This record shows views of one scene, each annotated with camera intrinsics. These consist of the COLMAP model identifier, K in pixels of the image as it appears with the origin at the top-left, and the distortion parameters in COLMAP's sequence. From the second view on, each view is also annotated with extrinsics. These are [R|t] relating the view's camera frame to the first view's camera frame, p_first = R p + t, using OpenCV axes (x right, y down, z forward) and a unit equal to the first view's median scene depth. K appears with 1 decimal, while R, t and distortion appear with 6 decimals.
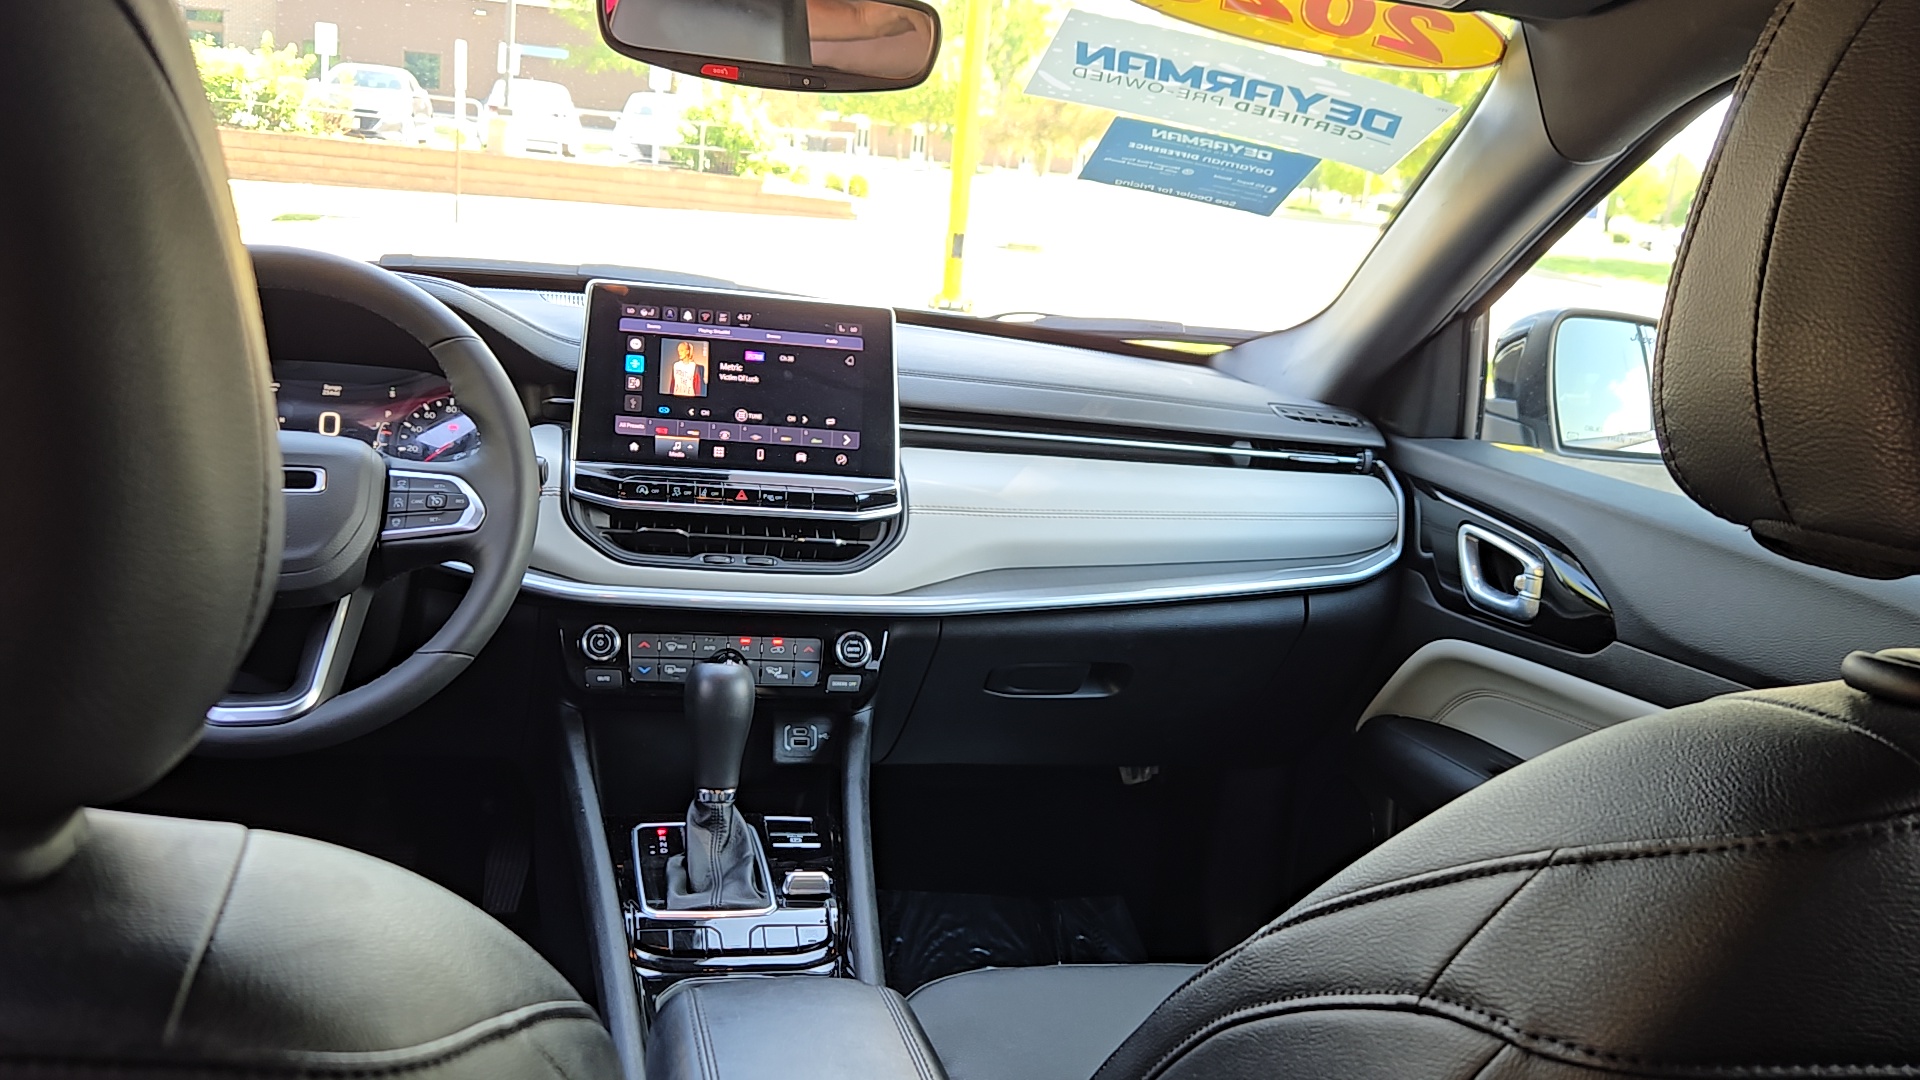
lens RADIAL K [[1613.6, 0, 959.3], [0, 1613.6, 539.5], [0, 0, 1]] dist [0.004464, -0.000019]
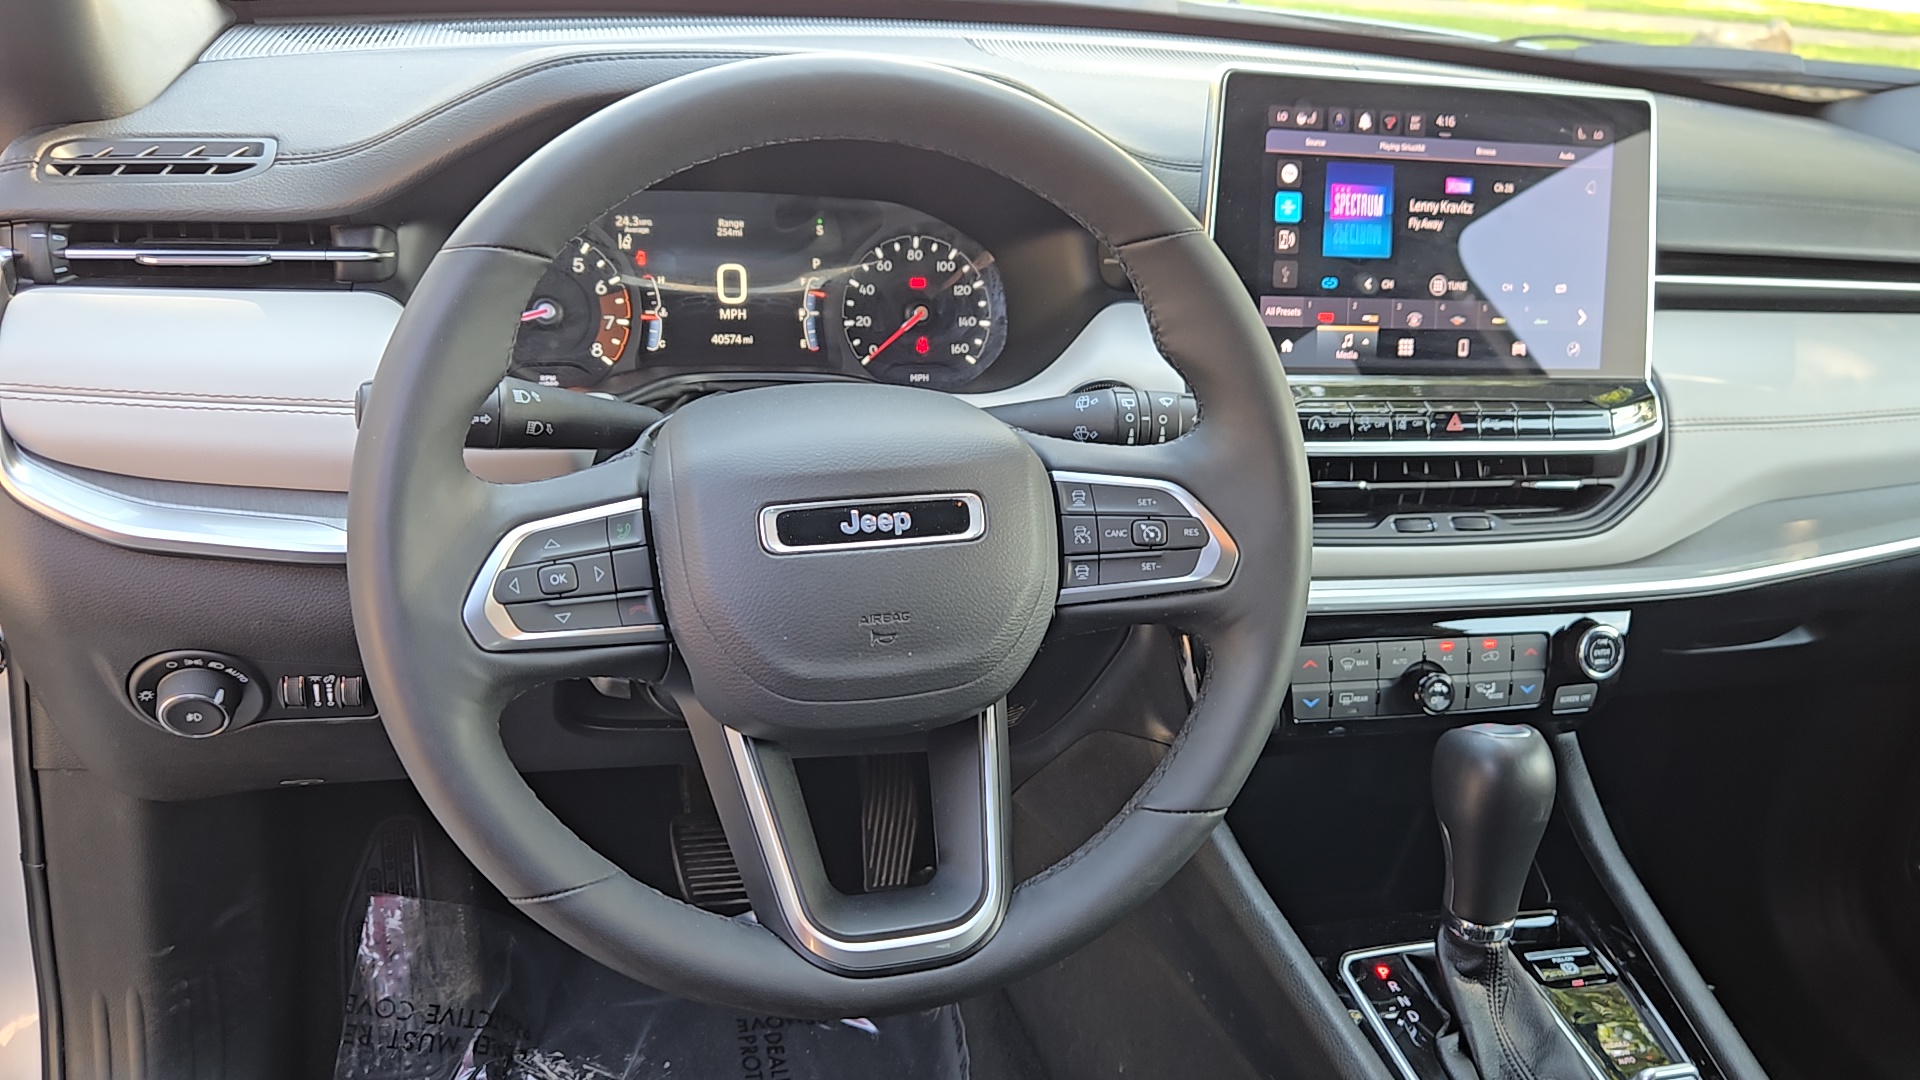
lens RADIAL K [[1613.6, 0, 959.8], [0, 1613.6, 526.7], [0, 0, 1]] dist [0.004464, -0.000019]
pose [[0.999269, -0.012111, 0.036256, -0.346478], [0.003609, 0.974135, 0.225937, -0.129115], [-0.038054, -0.225641, 0.973467, 0.384858]]
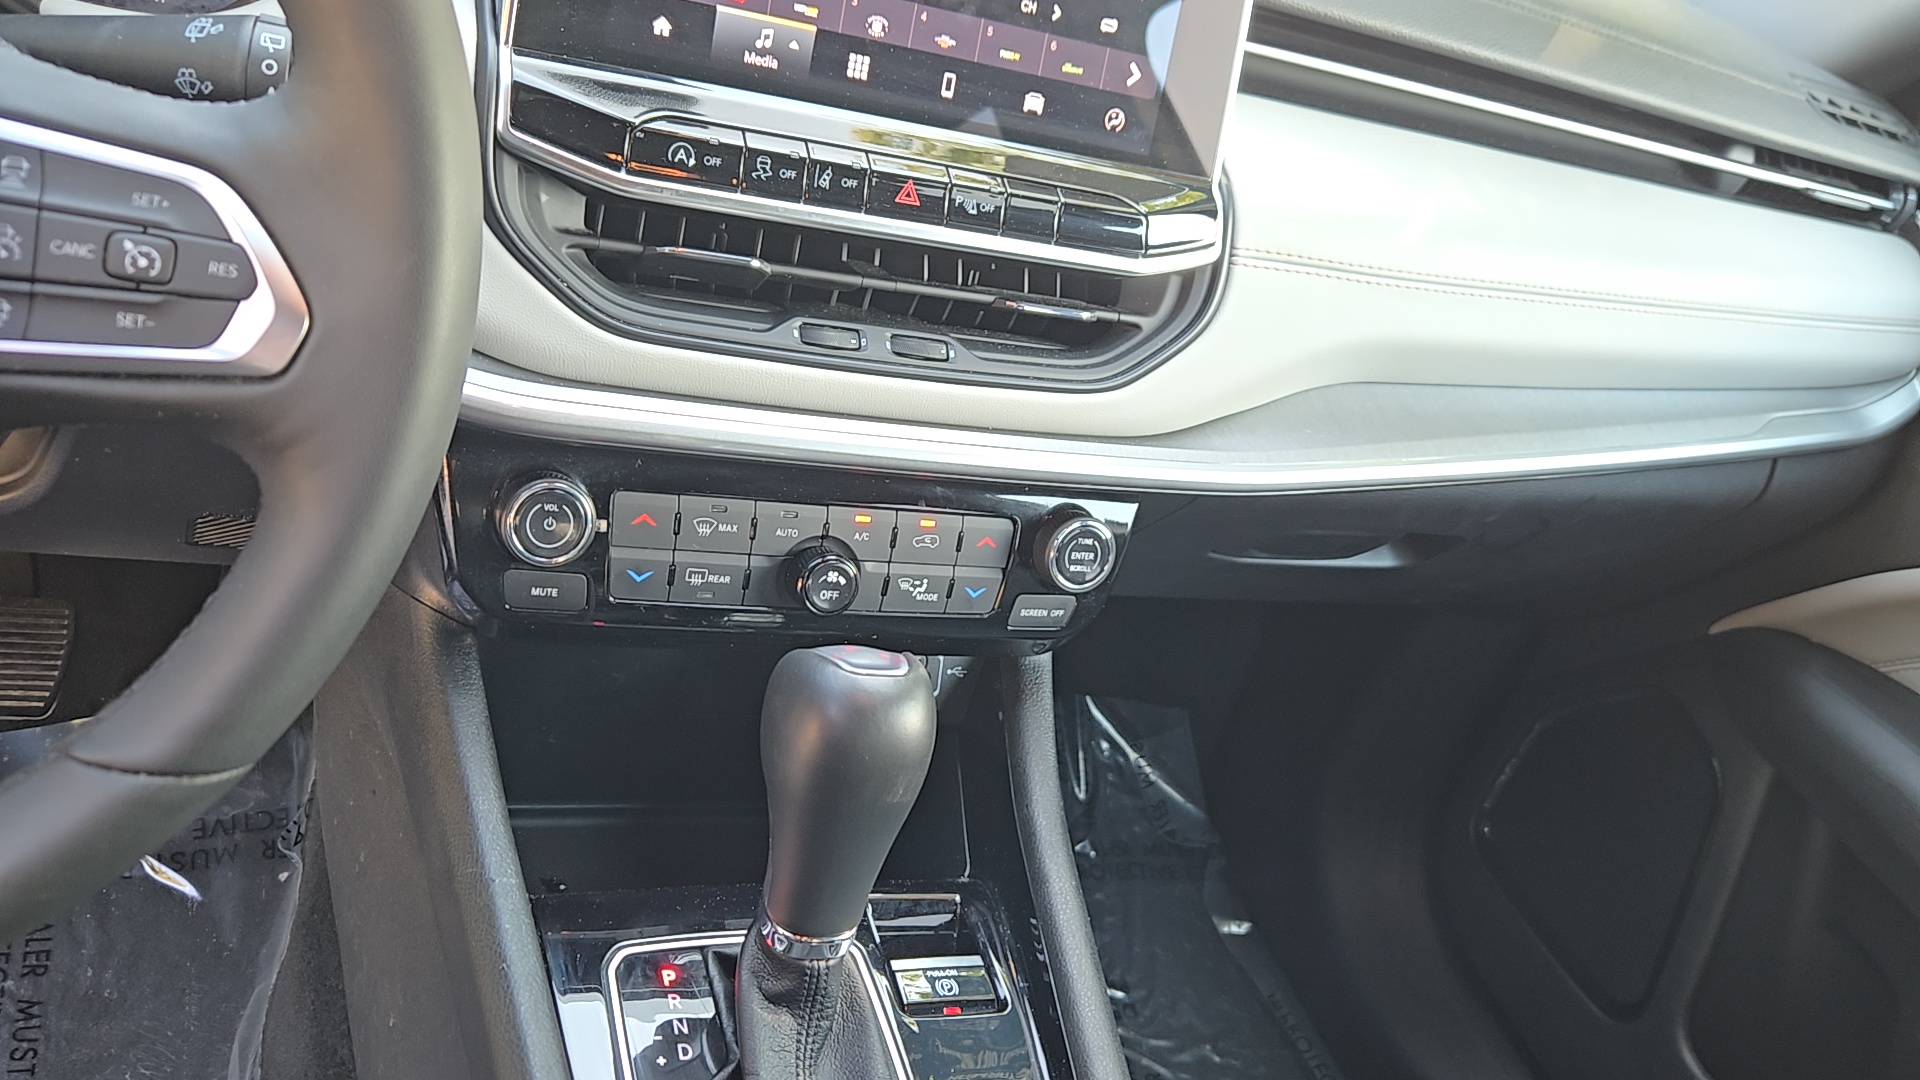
lens RADIAL K [[1613.6, 0, 956.0], [0, 1613.6, 539.9], [0, 0, 1]] dist [0.004464, -0.000019]
pose [[0.973128, 0.113741, 0.200212, -0.194477], [-0.178126, 0.922843, 0.341513, -0.088540], [-0.145921, -0.367999, 0.918305, 0.576243]]
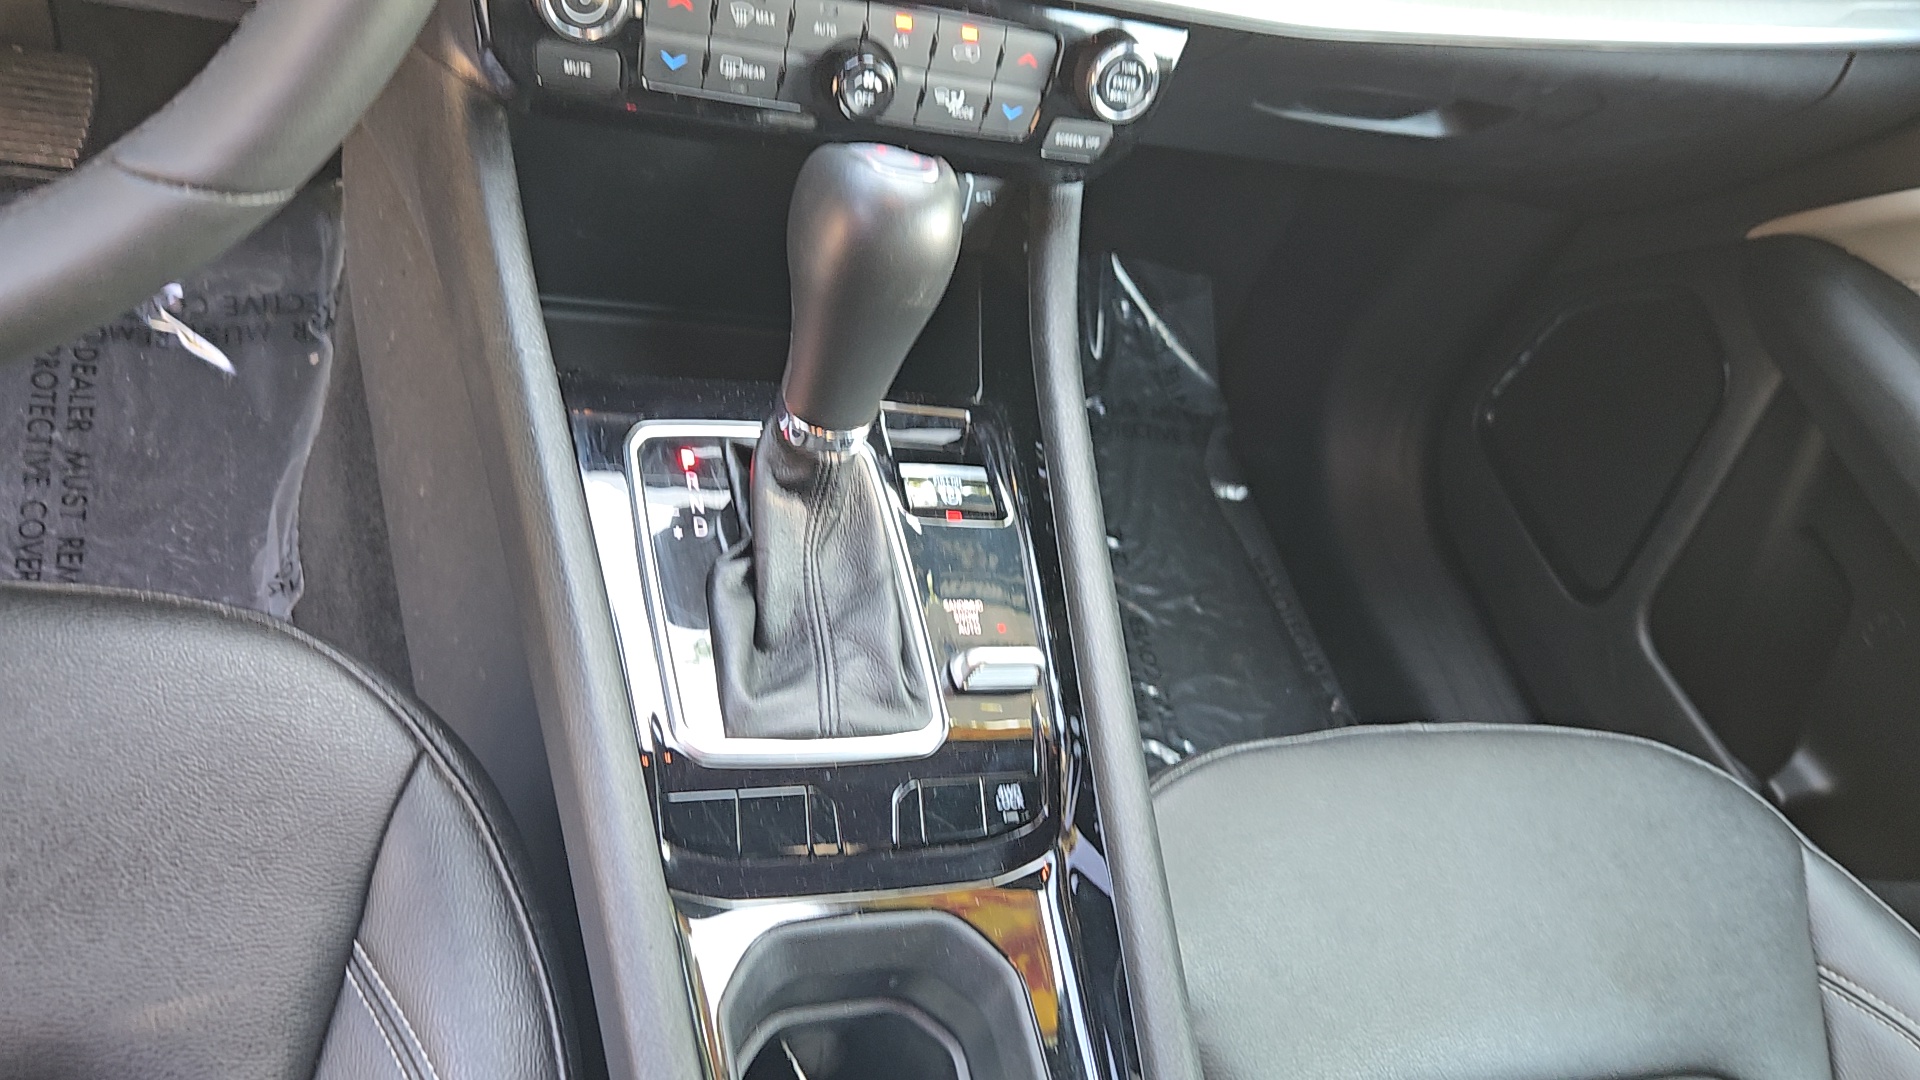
lens RADIAL K [[1613.6, 0, 958.0], [0, 1613.6, 533.2], [0, 0, 1]] dist [0.004464, -0.000019]
pose [[0.964674, 0.140538, 0.222831, -0.194346], [-0.245460, 0.786656, 0.566500, -0.078755], [-0.095677, -0.601183, 0.793363, 0.562733]]
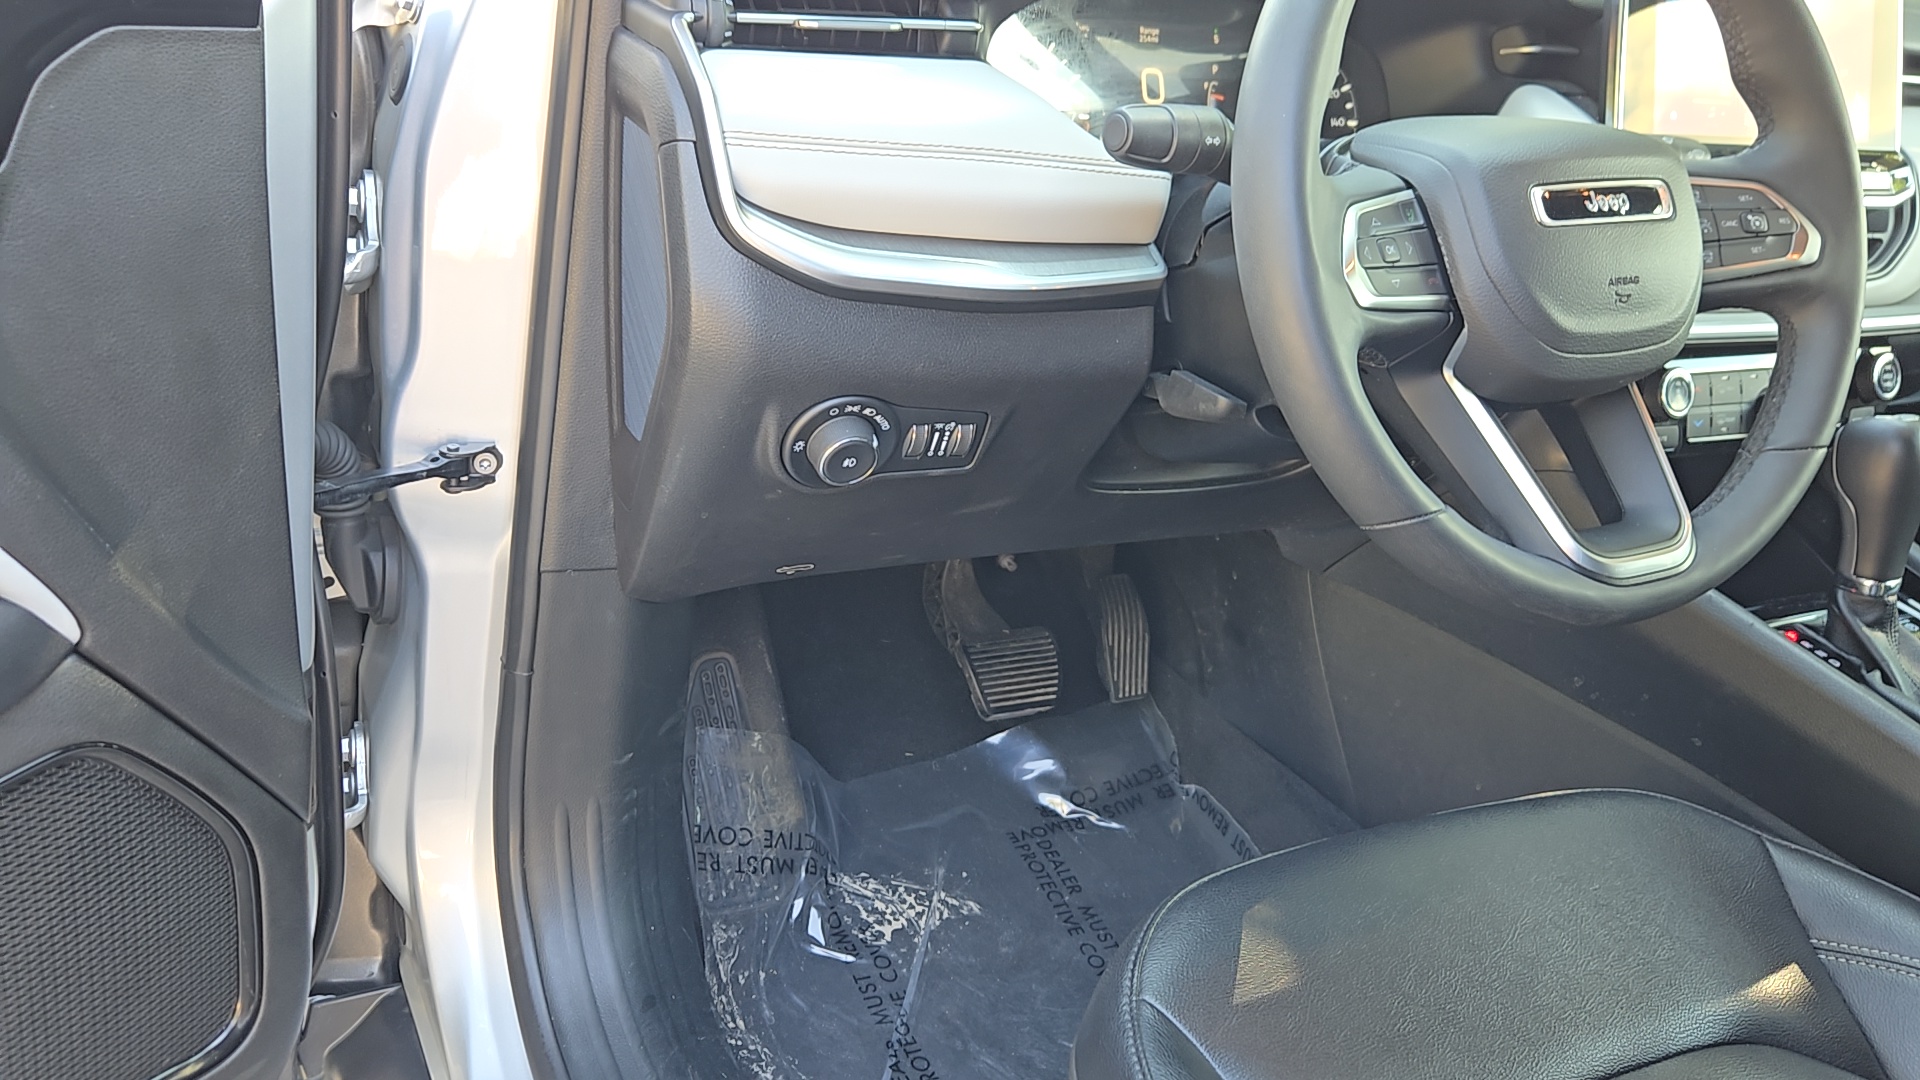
lens RADIAL K [[1613.6, 0, 960.8], [0, 1613.6, 535.5], [0, 0, 1]] dist [0.004464, -0.000019]
pose [[0.970657, -0.080195, 0.226702, -0.683326], [0.023841, 0.970201, 0.241127, -0.056944], [-0.239284, -0.228647, 0.943644, 0.348508]]
